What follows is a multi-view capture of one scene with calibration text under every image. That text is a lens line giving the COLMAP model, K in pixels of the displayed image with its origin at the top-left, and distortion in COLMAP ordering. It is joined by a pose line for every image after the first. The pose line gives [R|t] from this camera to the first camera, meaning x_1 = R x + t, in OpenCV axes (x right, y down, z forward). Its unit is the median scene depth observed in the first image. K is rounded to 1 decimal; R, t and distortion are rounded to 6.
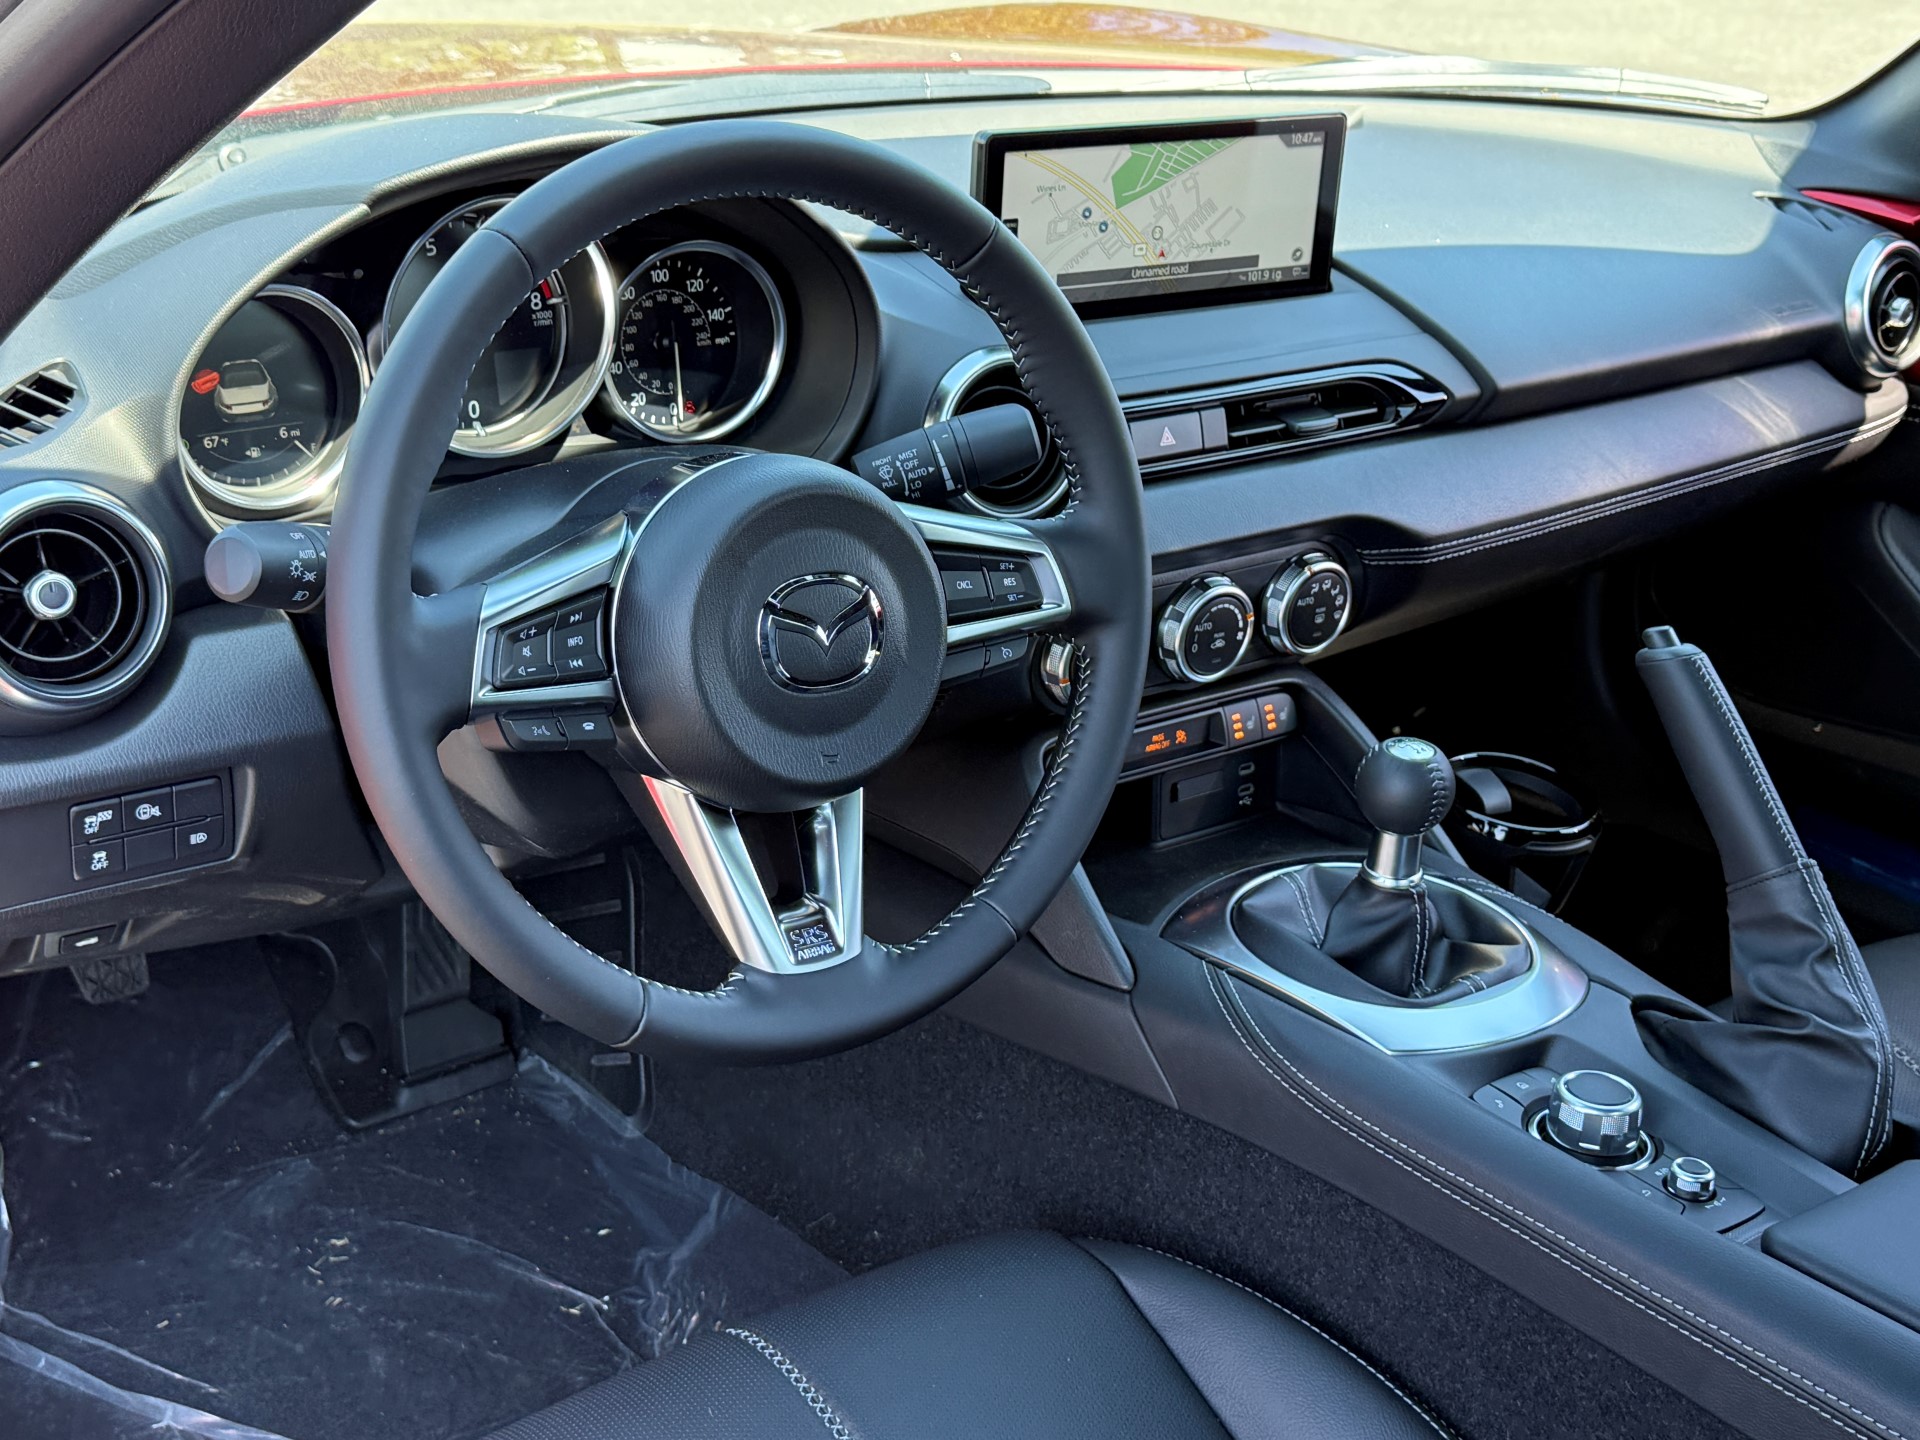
lens RADIAL K [[2440.7, 0, 951.8], [0, 2440.7, 730.1], [0, 0, 1]] dist [0.112748, 0.000000]
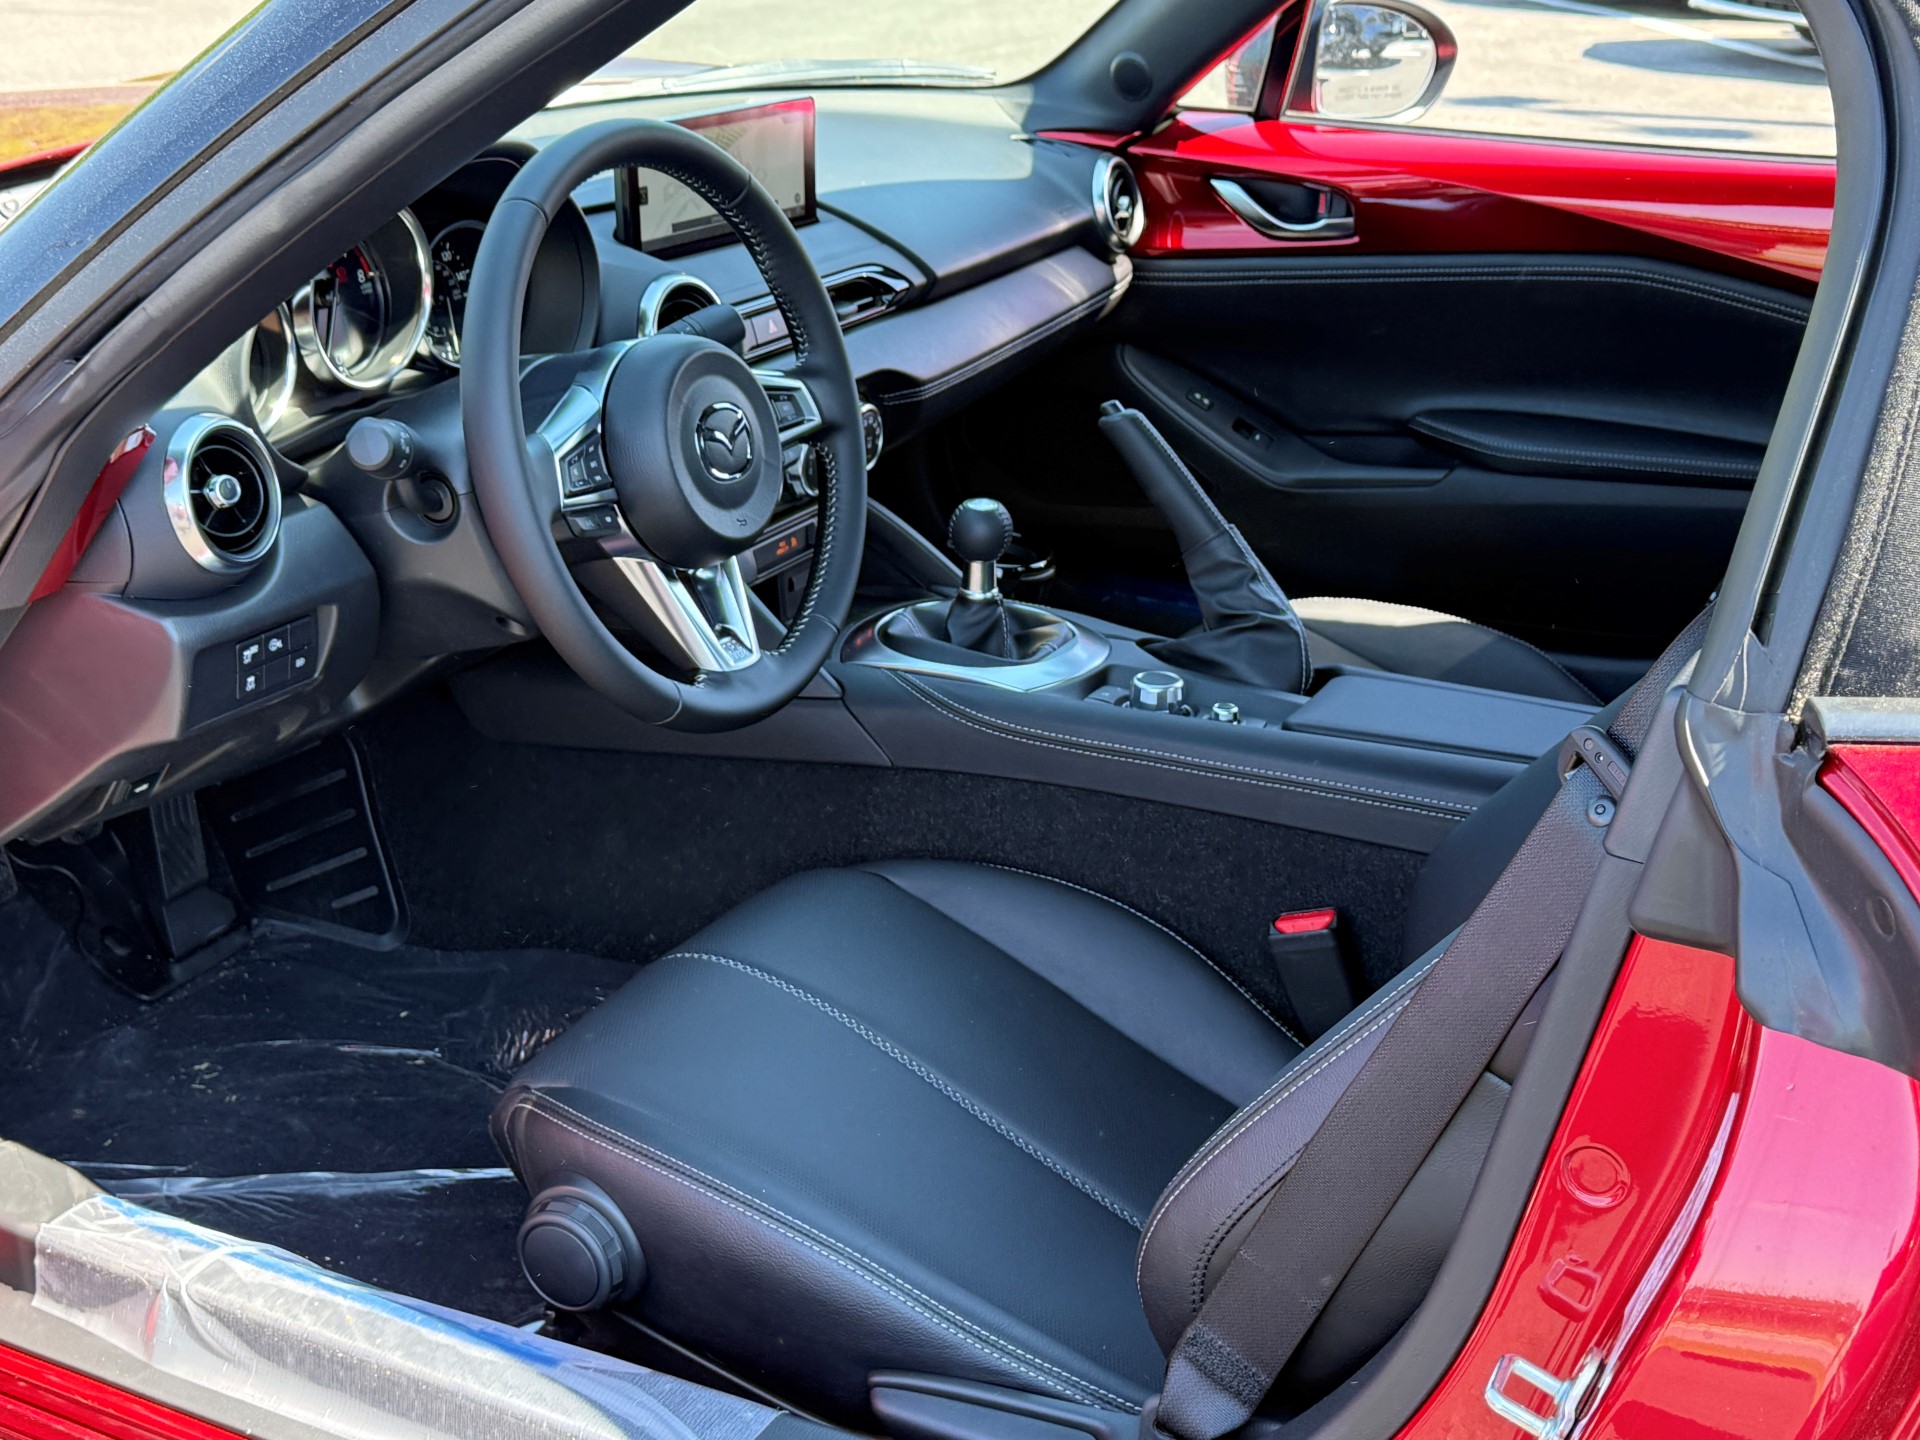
lens RADIAL K [[2440.7, 0, 944.4], [0, 2440.7, 745.2], [0, 0, 1]] dist [0.112748, 0.000000]
pose [[0.901936, -0.194294, 0.385695, -0.447571], [0.196258, 0.979938, 0.034700, 0.097142], [-0.384699, 0.044399, 0.921973, -0.380622]]
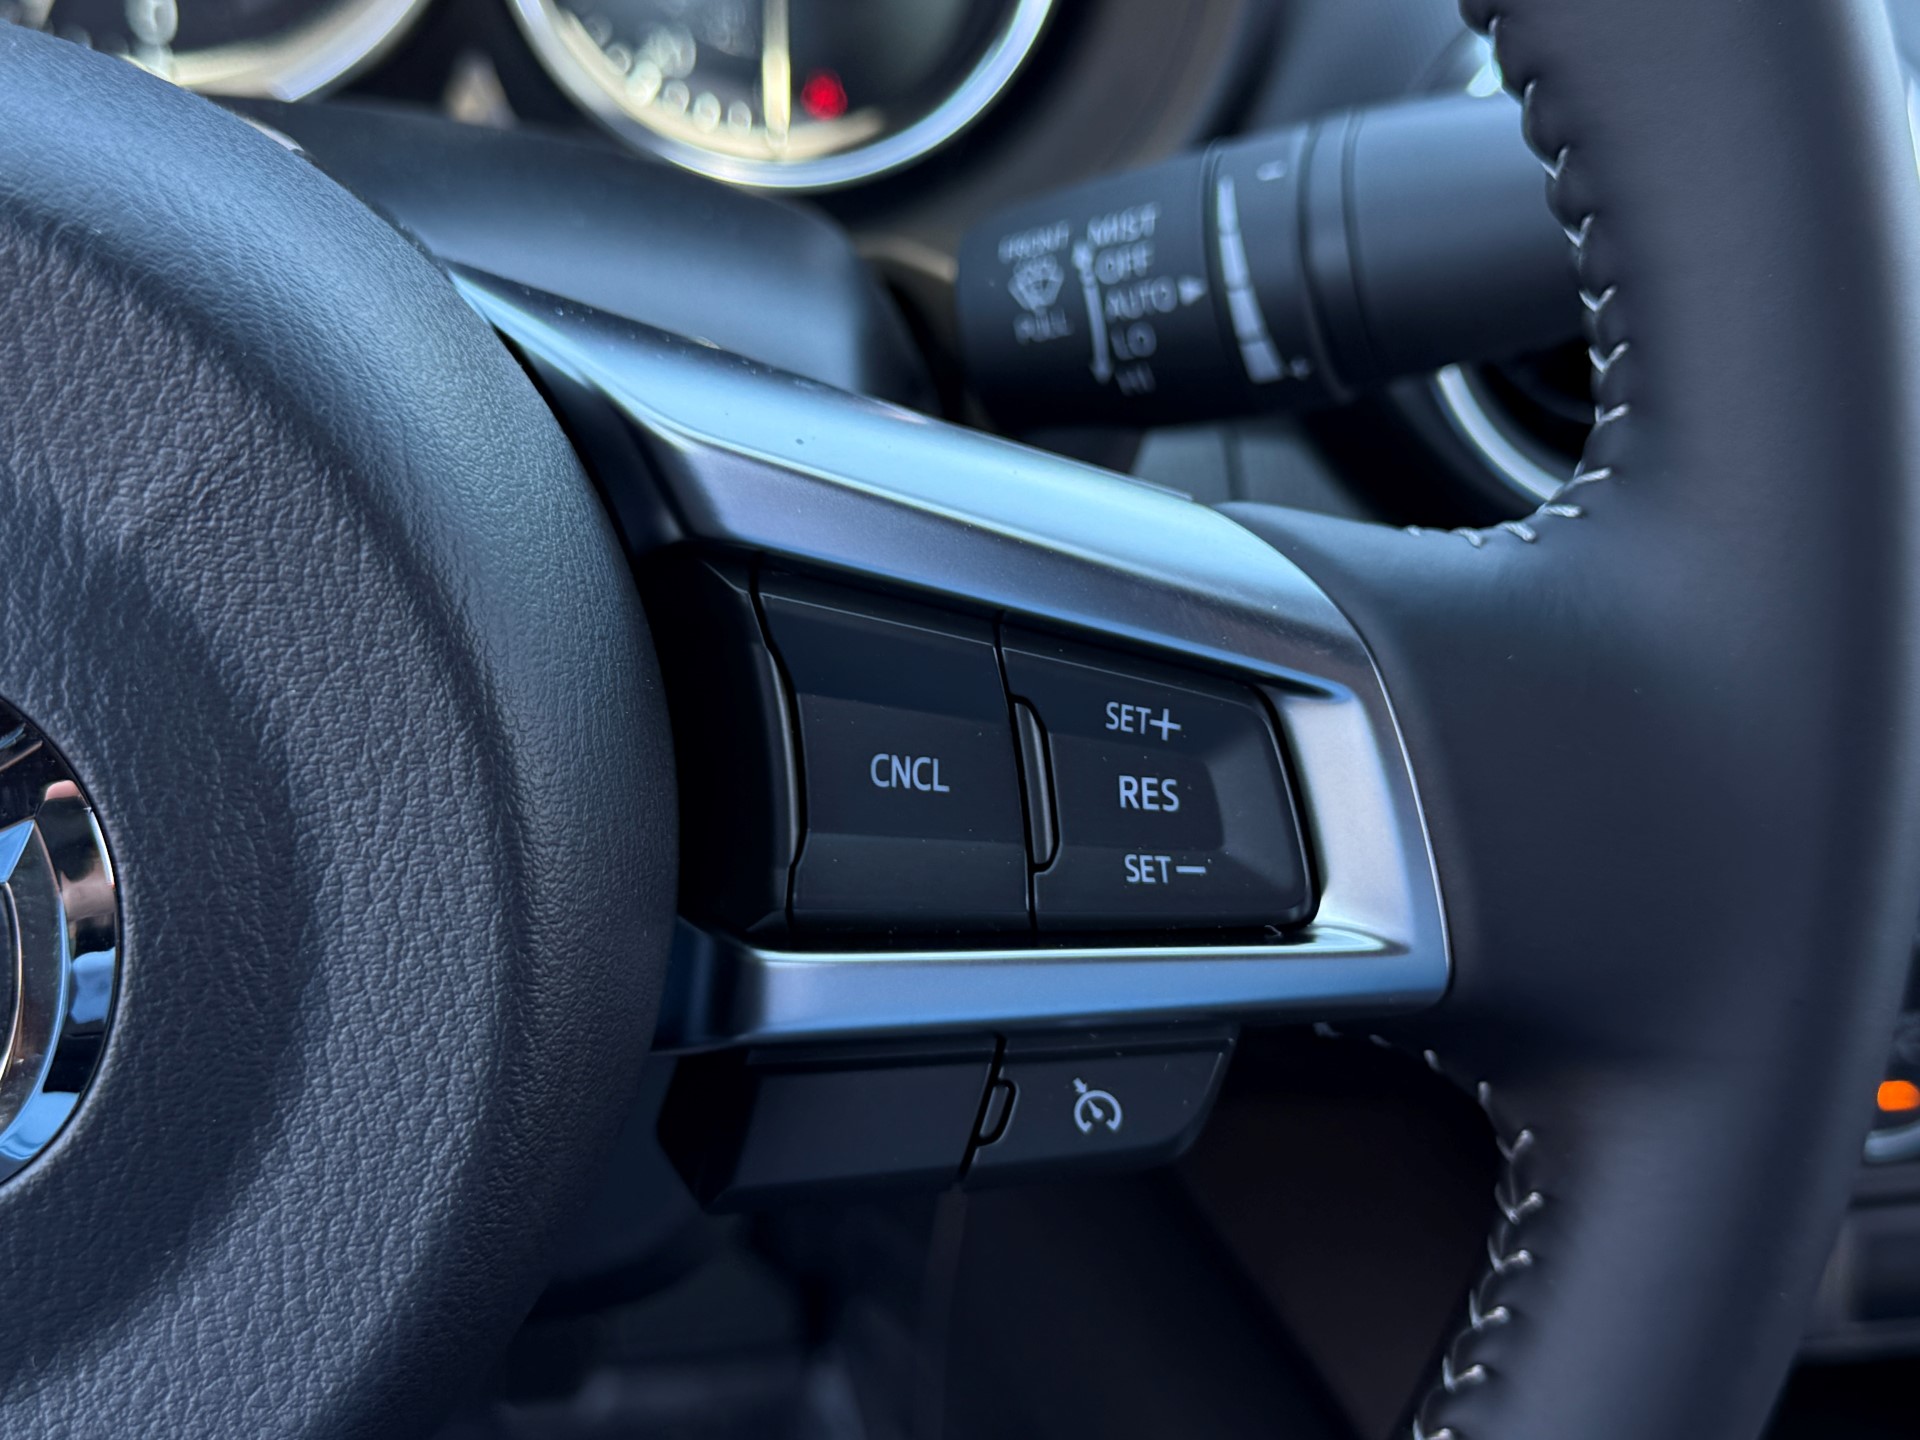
lens RADIAL K [[2451.4, 0, 916.4], [0, 2451.4, 724.2], [0, 0, 1]] dist [0.054192, 0.000000]
pose [[0.883642, 0.180701, -0.431885, 0.083665], [-0.171456, 0.983325, 0.060623, -0.065701], [0.435638, 0.020480, 0.899889, 0.688922]]
